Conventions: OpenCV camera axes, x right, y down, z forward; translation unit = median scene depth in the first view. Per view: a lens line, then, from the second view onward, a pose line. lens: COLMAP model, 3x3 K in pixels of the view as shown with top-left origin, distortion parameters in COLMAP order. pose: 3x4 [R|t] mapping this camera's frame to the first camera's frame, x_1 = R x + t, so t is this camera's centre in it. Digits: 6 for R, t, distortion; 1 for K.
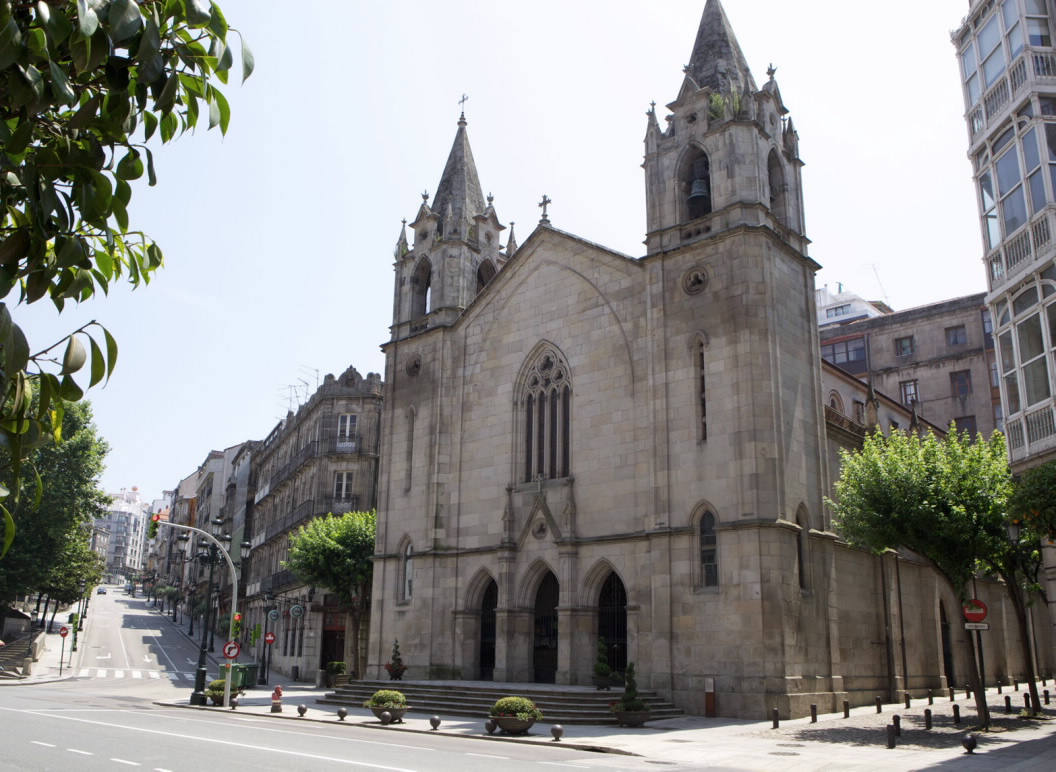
lens RADIAL K [[909.3, 0, 485.0], [0, 909.3, 425.9], [0, 0, 1]] dist [-0.122375, 0.008270]
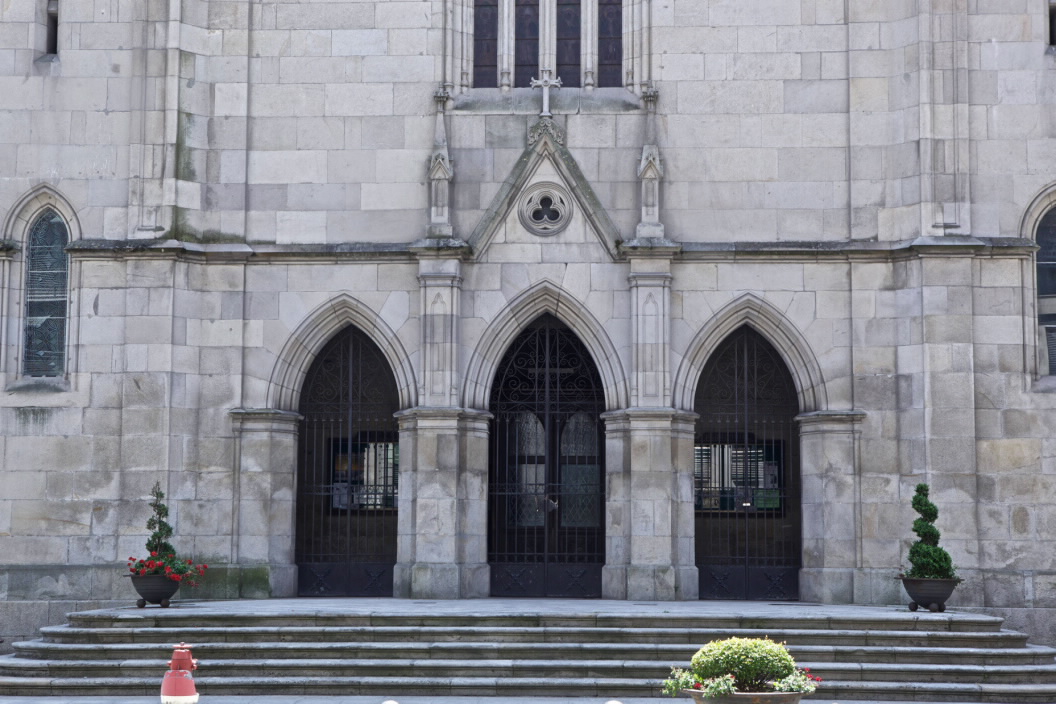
lens RADIAL K [[1799.5, 0, 528.0], [0, 1799.5, 352.0], [0, 0, 1]] dist [0.091620, 0.048244]
pose [[0.750234, 0.049421, 0.659323, -0.454402], [-0.152028, 0.983377, 0.099279, 0.097765], [-0.643456, -0.174718, 0.745277, 0.415227]]
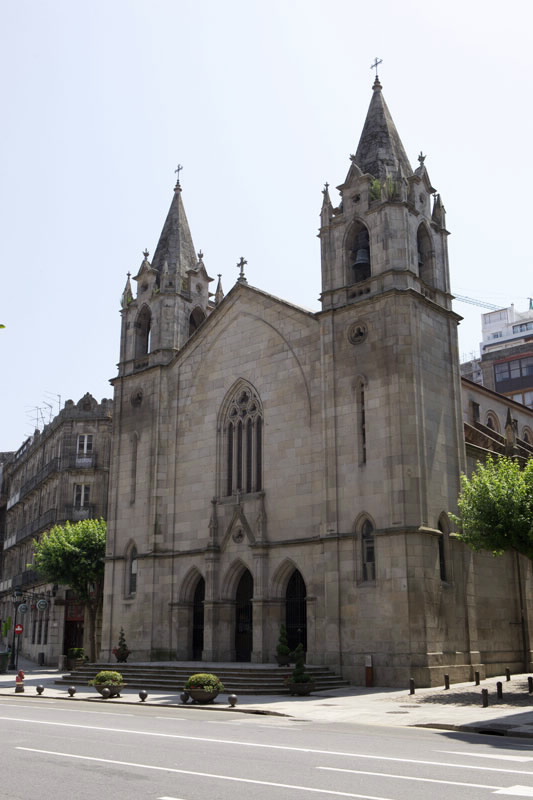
lens RADIAL K [[830.3, 0, 266.5], [0, 830.3, 400.0], [0, 0, 1]] dist [-0.090258, 0.003802]
pose [[0.998595, -0.014532, 0.050950, 0.043936], [0.016045, 0.999439, -0.029413, -0.034013], [-0.050494, 0.030189, 0.998268, -0.119612]]
